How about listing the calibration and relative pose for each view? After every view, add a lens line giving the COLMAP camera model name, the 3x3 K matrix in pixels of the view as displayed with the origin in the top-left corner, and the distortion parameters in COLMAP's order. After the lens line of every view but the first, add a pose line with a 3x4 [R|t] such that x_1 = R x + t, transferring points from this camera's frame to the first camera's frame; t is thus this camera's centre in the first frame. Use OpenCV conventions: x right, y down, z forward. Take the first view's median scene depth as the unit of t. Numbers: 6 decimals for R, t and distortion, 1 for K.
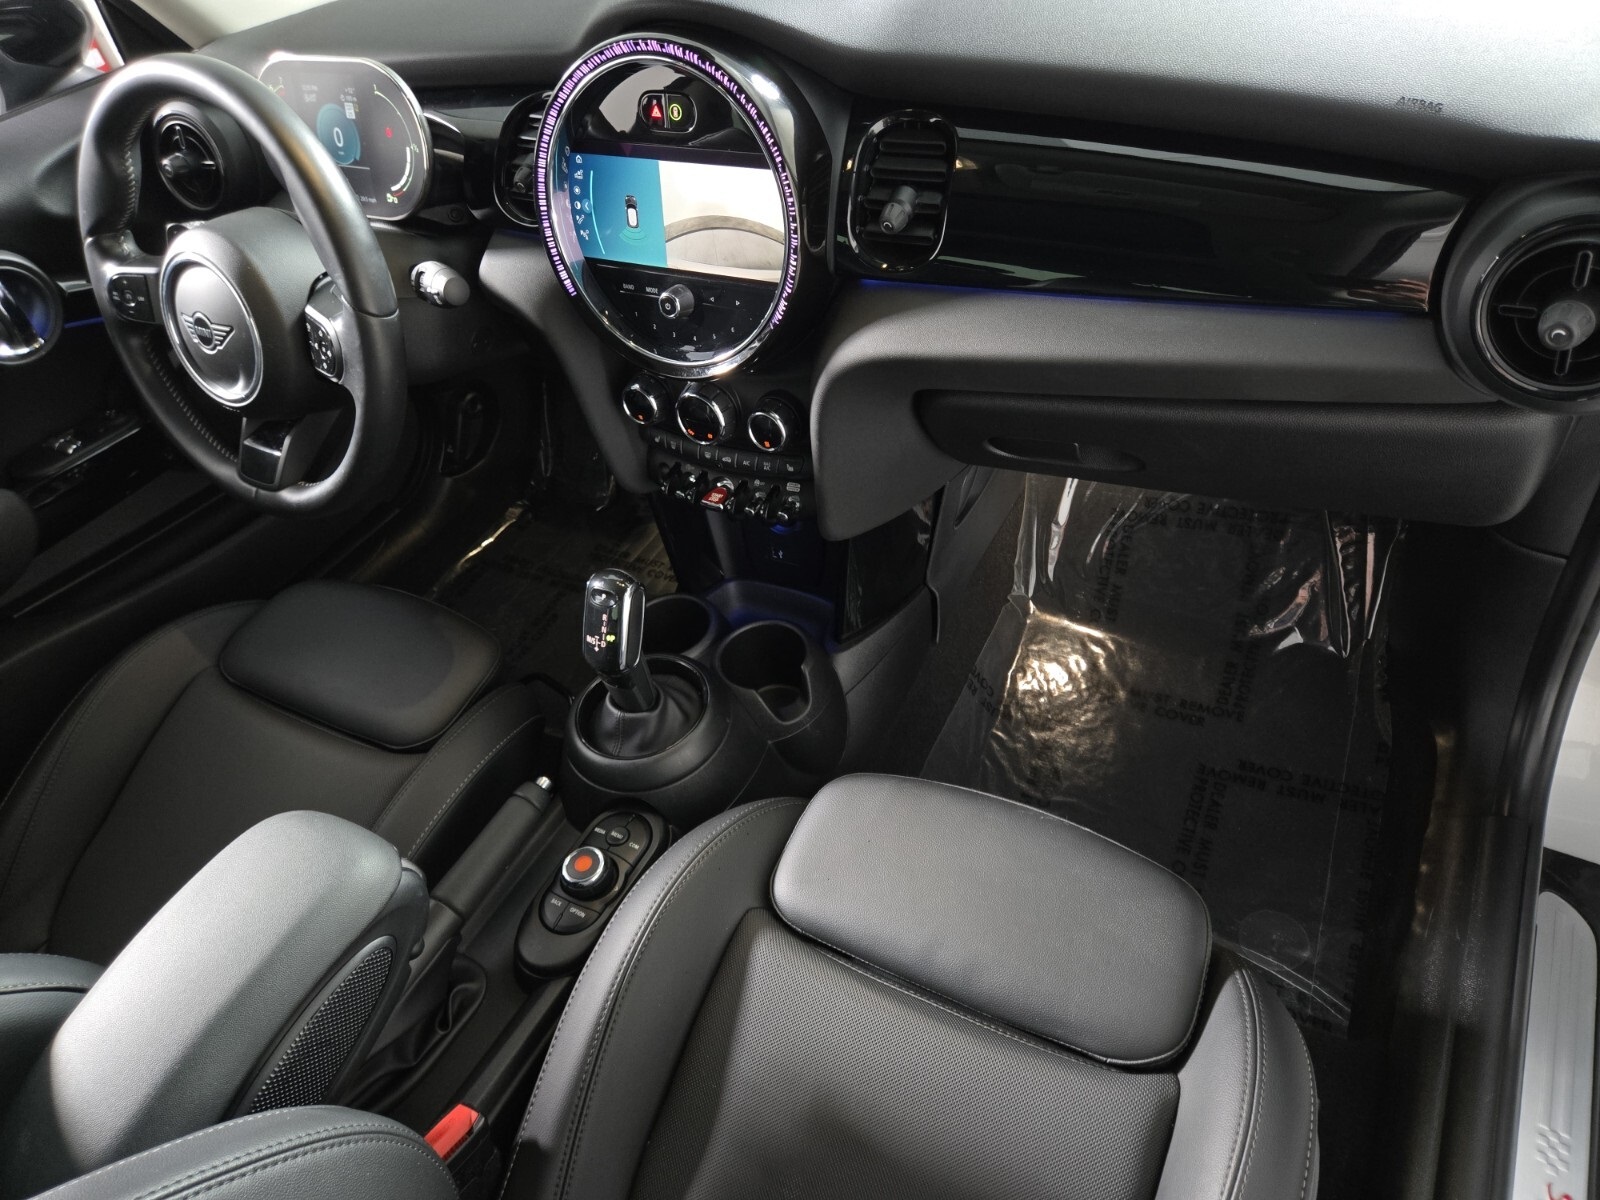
lens RADIAL K [[1075.9, 0, 800.0], [0, 1075.9, 600.0], [0, 0, 1]] dist [0.062739, -0.062649]
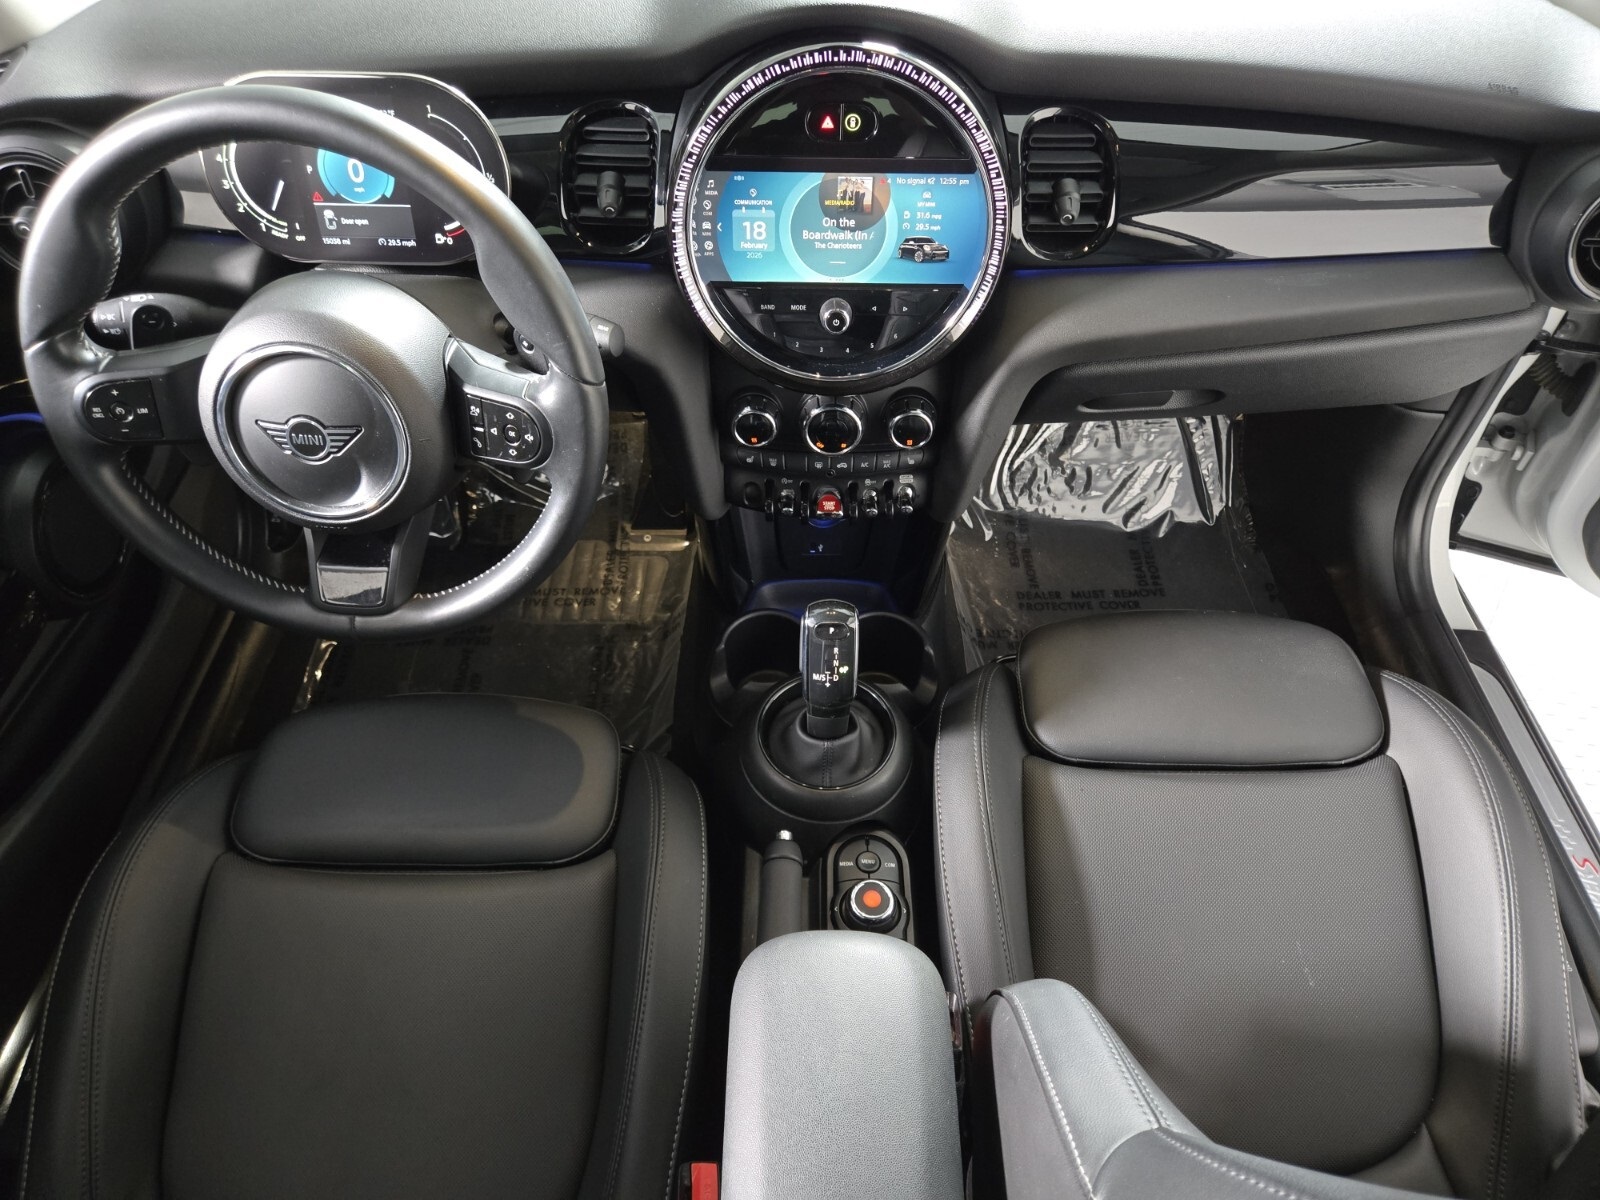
lens RADIAL K [[1075.9, 0, 800.0], [0, 1075.9, 600.0], [0, 0, 1]] dist [0.062739, -0.062649]
pose [[0.873413, -0.249969, 0.417929, -0.598542], [0.225229, 0.968254, 0.108429, -0.140278], [-0.431766, -0.000574, 0.901986, 0.139803]]
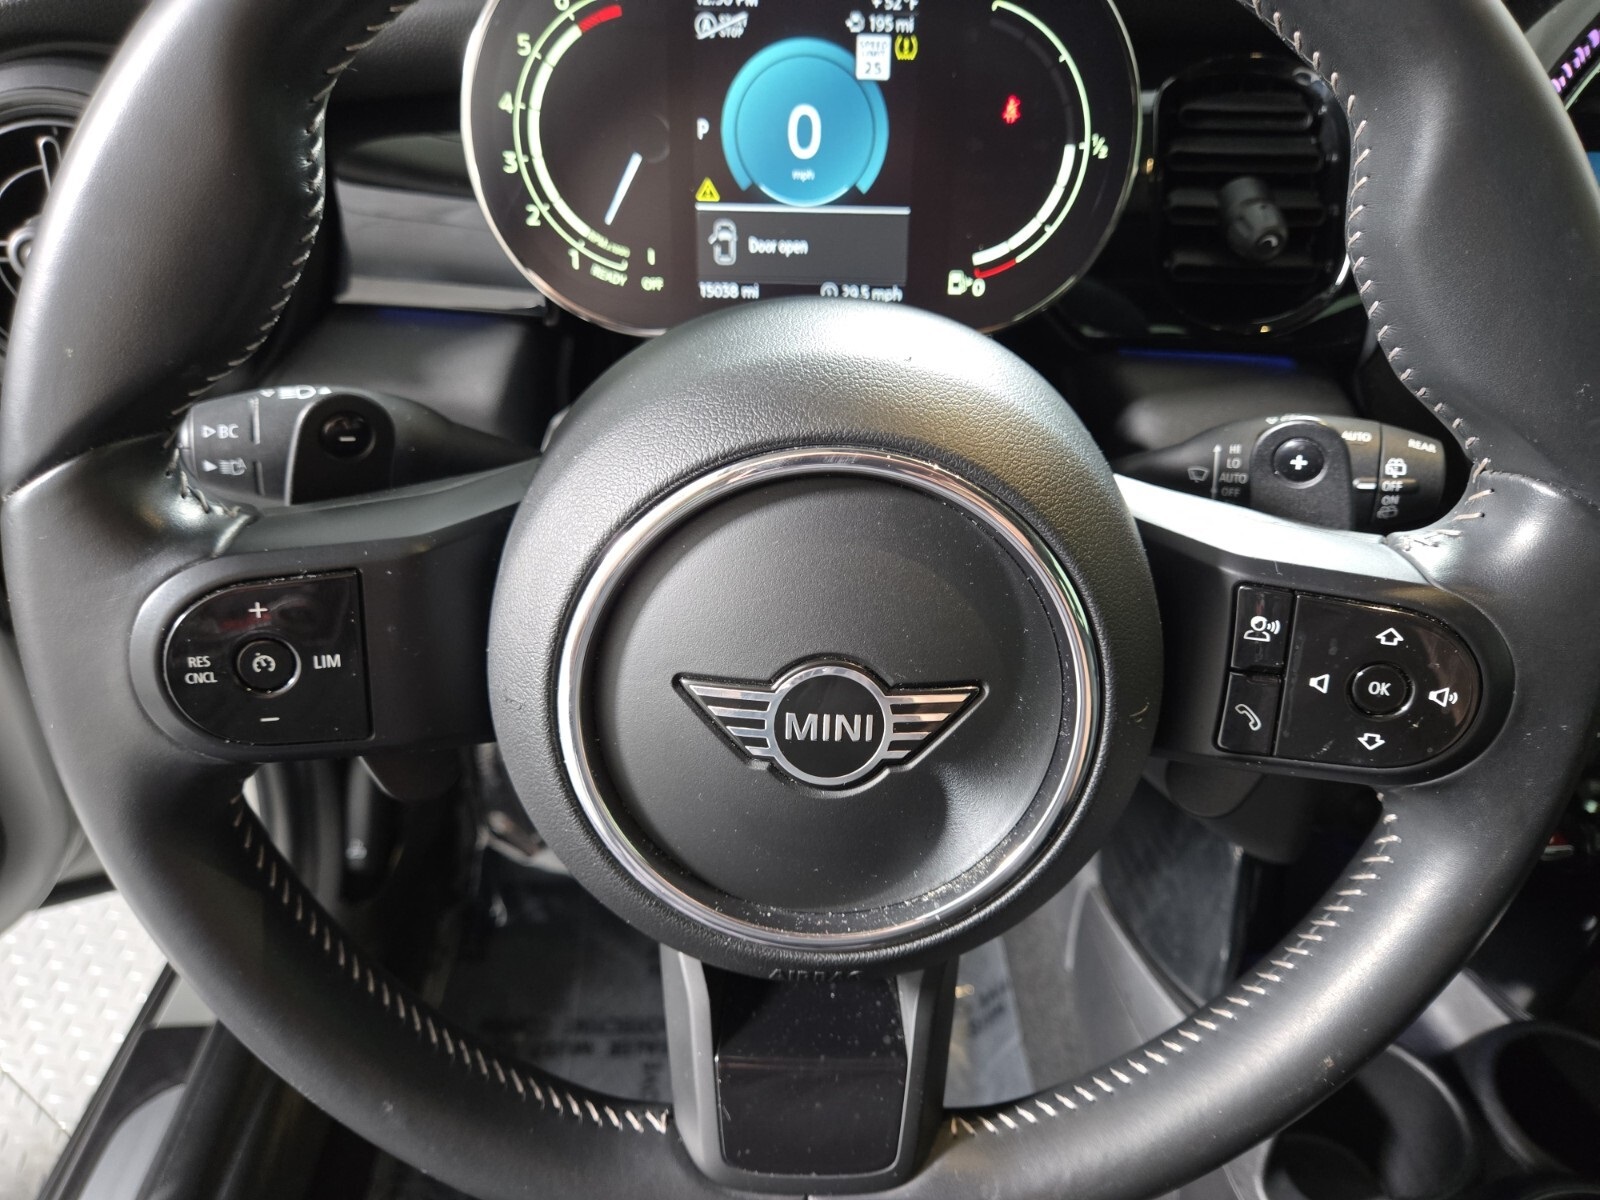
lens RADIAL K [[1136.1, 0, 797.2], [0, 1136.1, 617.8], [0, 0, 1]] dist [0.034710, -0.043725]
pose [[0.846120, -0.153031, 0.510551, -0.699668], [0.244419, 0.962643, -0.116529, -0.241385], [-0.473645, 0.223385, 0.851915, 0.770405]]
